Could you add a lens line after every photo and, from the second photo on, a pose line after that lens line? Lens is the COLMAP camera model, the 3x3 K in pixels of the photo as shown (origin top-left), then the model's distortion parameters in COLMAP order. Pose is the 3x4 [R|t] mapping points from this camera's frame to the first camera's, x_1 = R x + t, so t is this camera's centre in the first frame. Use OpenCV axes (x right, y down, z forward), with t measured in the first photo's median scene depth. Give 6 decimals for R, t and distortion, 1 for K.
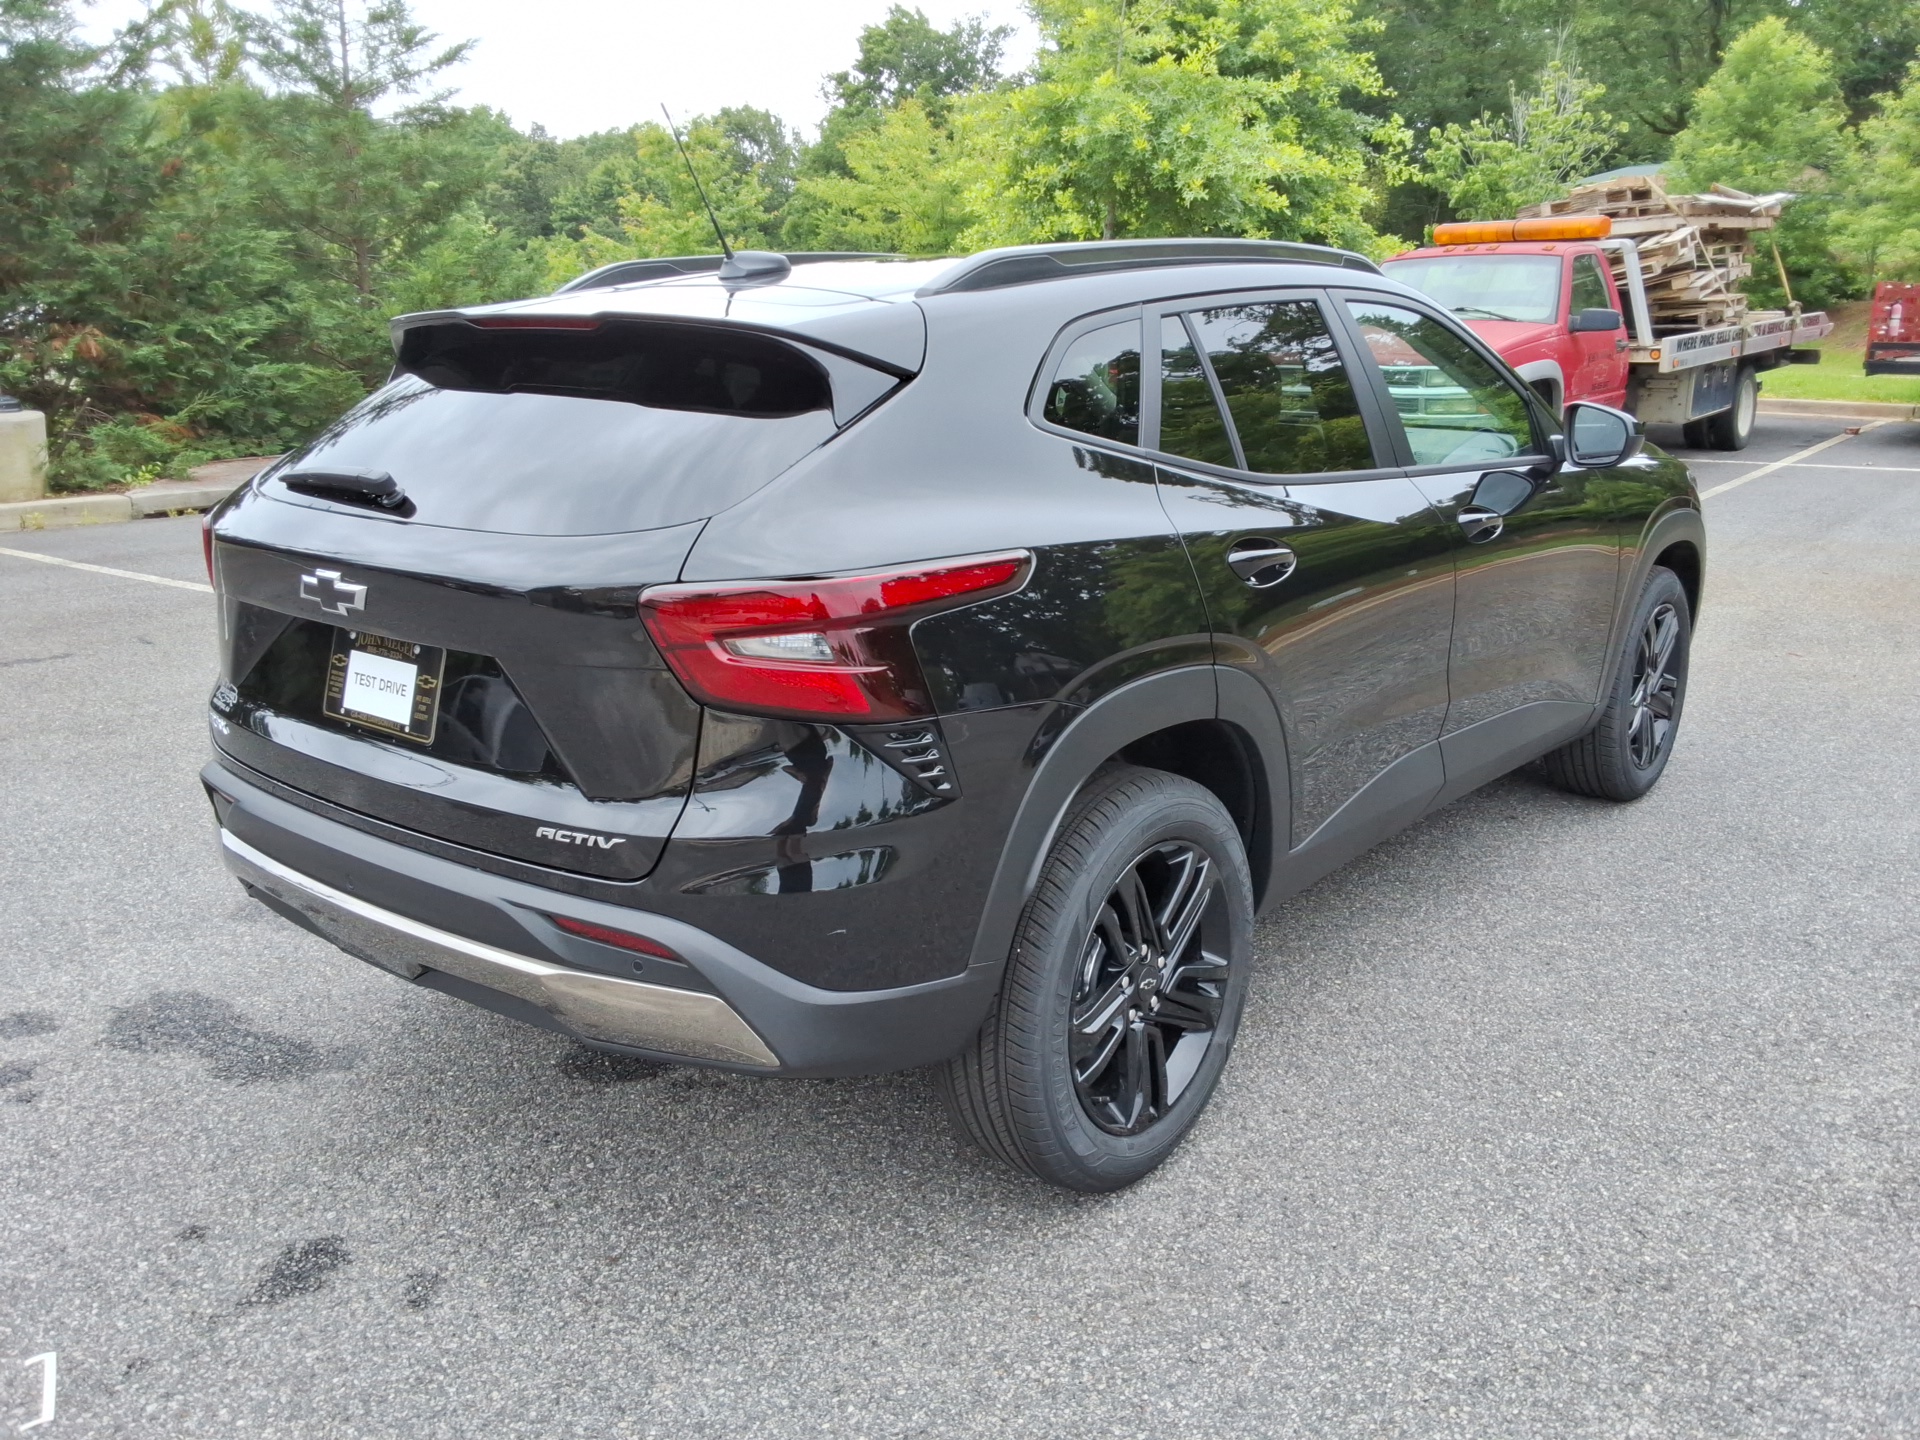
lens RADIAL K [[1488.5, 0, 960.0], [0, 1488.5, 720.0], [0, 0, 1]] dist [0.078349, -0.105916]
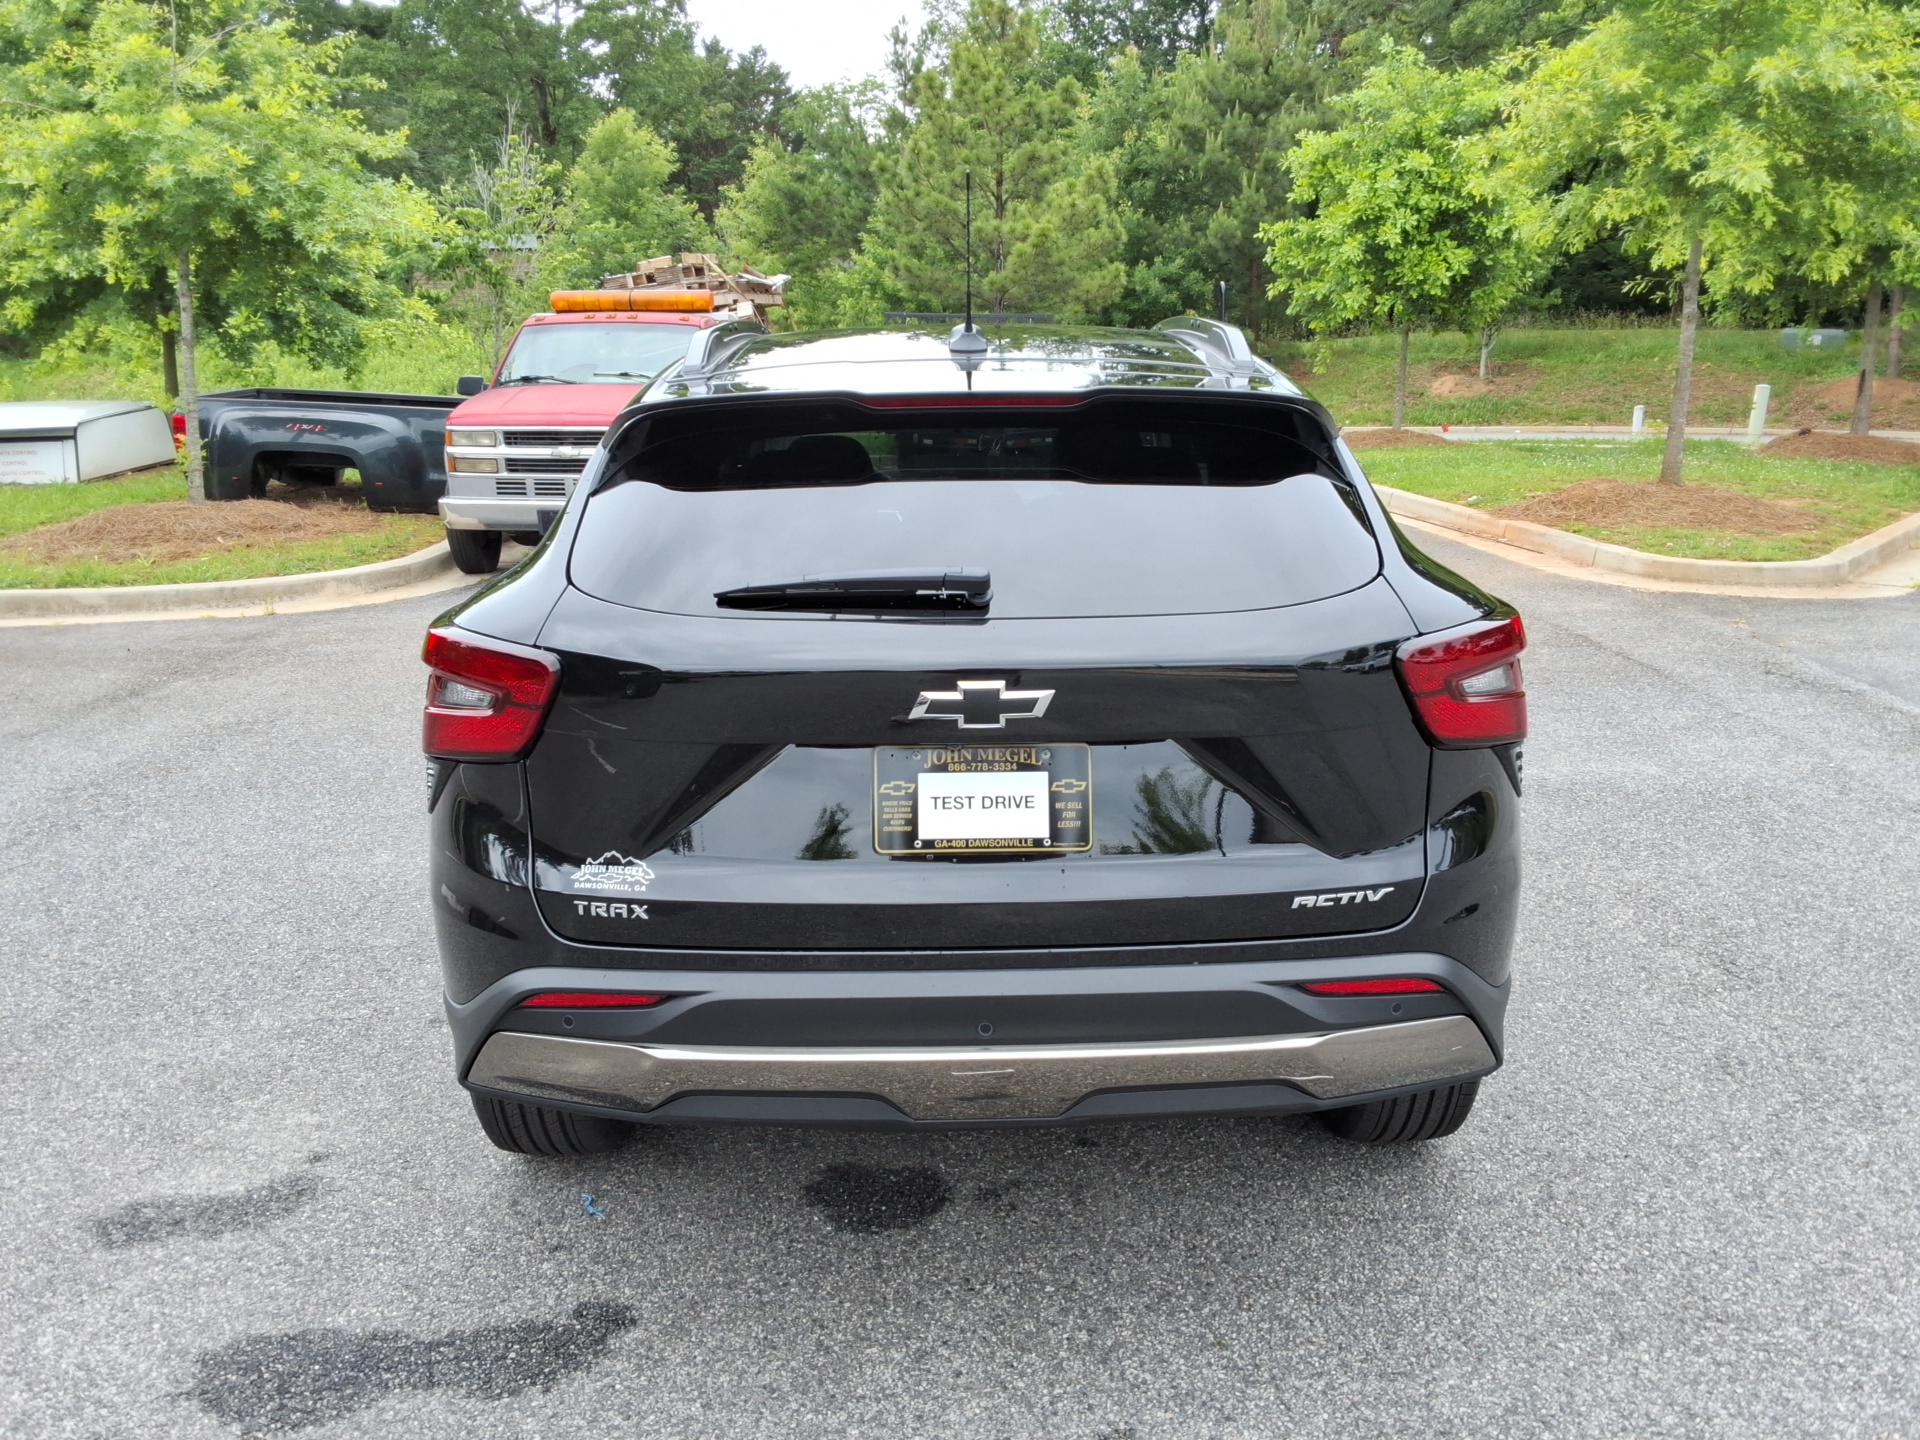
lens RADIAL K [[1499.6, 0, 984.0], [0, 1499.6, 721.7], [0, 0, 1]] dist [0.108648, -0.172213]
pose [[0.771648, -0.144984, 0.619305, -0.155780], [0.169497, 0.985338, 0.019482, -0.014811], [-0.613049, 0.089937, 0.784909, 0.048317]]
